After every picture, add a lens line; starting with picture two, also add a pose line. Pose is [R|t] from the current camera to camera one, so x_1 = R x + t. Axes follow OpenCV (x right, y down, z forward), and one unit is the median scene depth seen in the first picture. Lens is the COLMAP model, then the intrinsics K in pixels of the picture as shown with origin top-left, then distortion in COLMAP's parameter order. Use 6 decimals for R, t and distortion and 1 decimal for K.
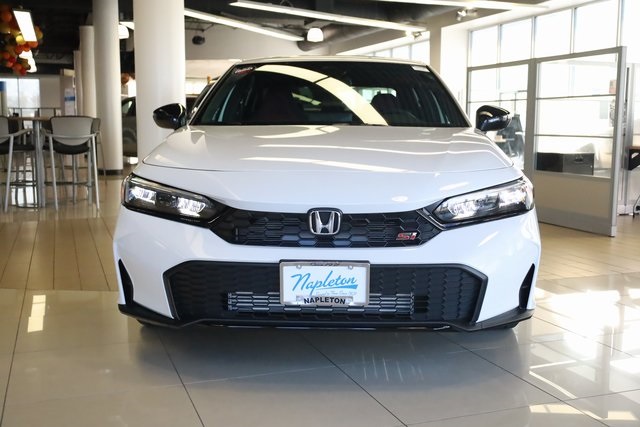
lens RADIAL K [[755.5, 0, 319.7], [0, 755.5, 214.8], [0, 0, 1]] dist [-0.147870, 0.000000]
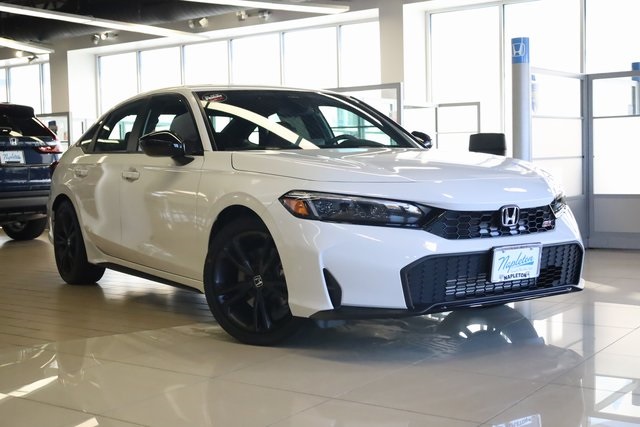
lens RADIAL K [[863.2, 0, 320.1], [0, 863.2, 212.9], [0, 0, 1]] dist [0.003905, 0.000000]
pose [[0.792018, -0.047582, 0.608641, -1.136708], [0.085468, 0.995782, -0.033370, 0.025329], [-0.604486, 0.078449, 0.792744, 0.013705]]
